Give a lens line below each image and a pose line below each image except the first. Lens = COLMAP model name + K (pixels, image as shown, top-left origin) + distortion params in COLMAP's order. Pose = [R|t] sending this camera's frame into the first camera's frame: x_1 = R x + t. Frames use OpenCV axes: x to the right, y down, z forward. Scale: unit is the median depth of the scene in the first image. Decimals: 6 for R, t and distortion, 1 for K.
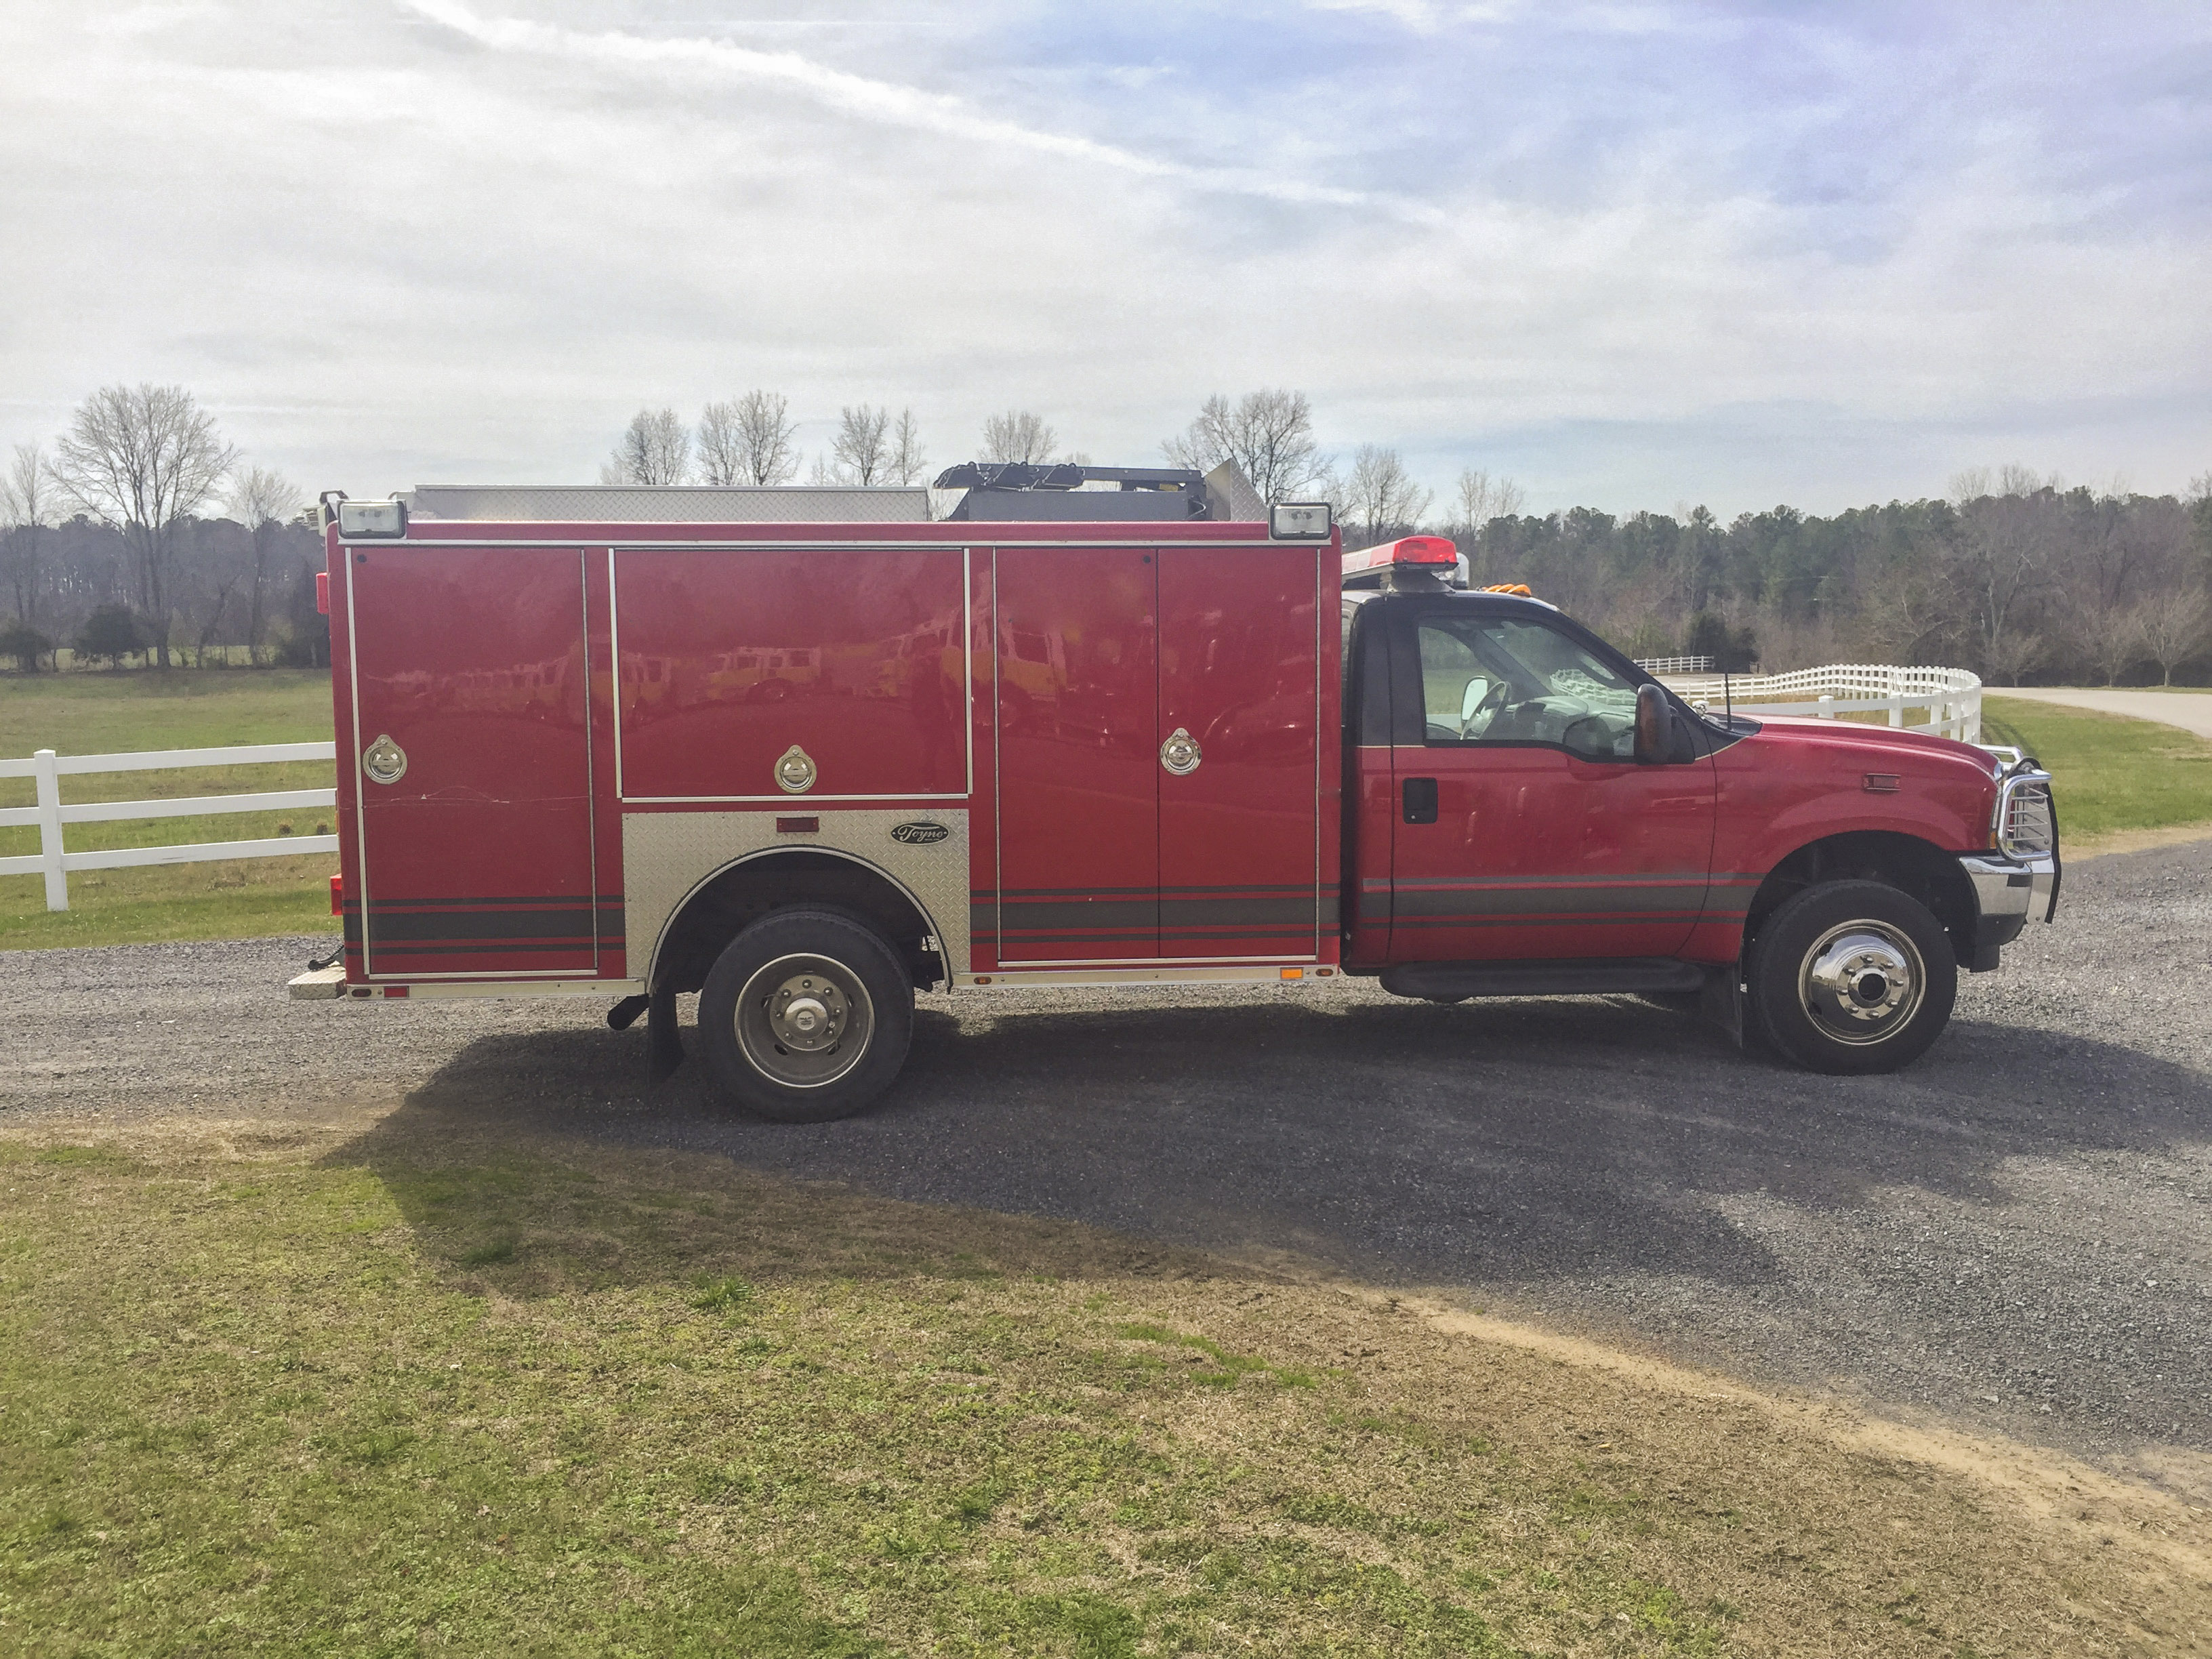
lens RADIAL K [[1904.3, 0, 1110.4], [0, 1904.3, 837.6], [0, 0, 1]] dist [0.041422, -0.035249]
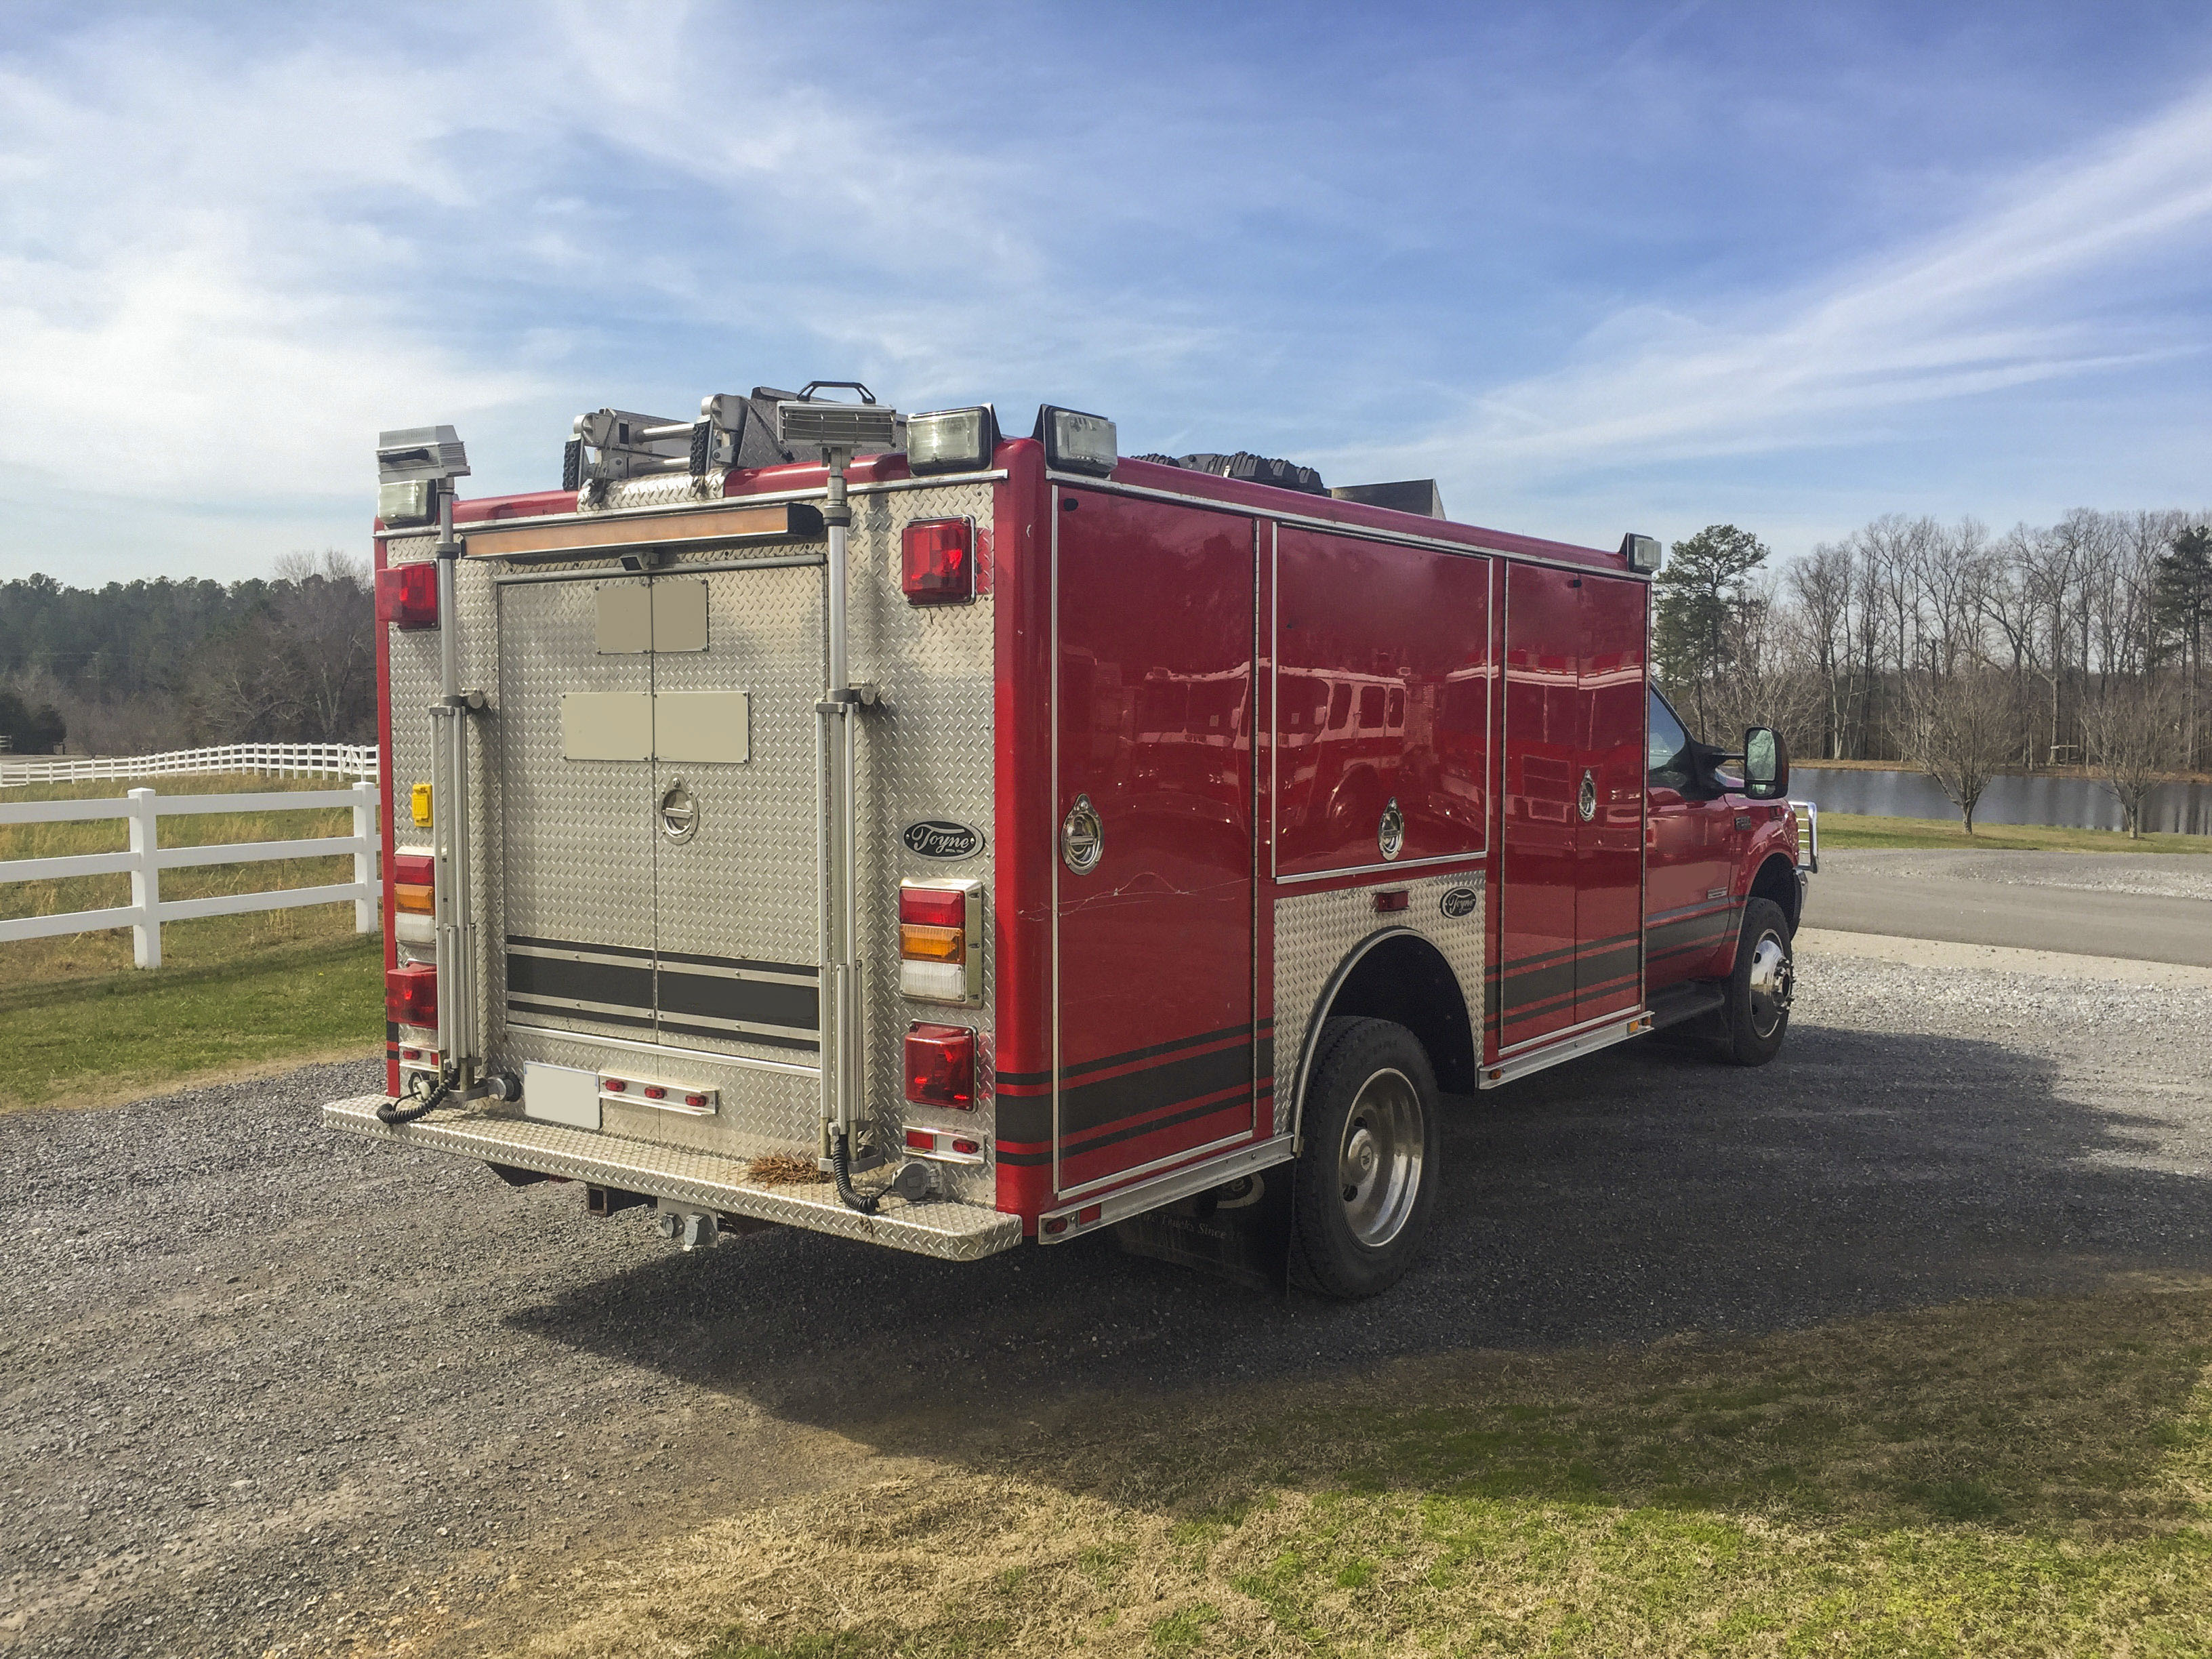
lens RADIAL K [[1904.3, 0, 1106.5], [0, 1904.3, 830.2], [0, 0, 1]] dist [0.041422, -0.035249]
pose [[0.656948, -0.036833, 0.753036, -0.808075], [0.071743, 0.997328, -0.013807, -0.032303], [-0.750515, 0.063095, 0.657835, 0.575607]]
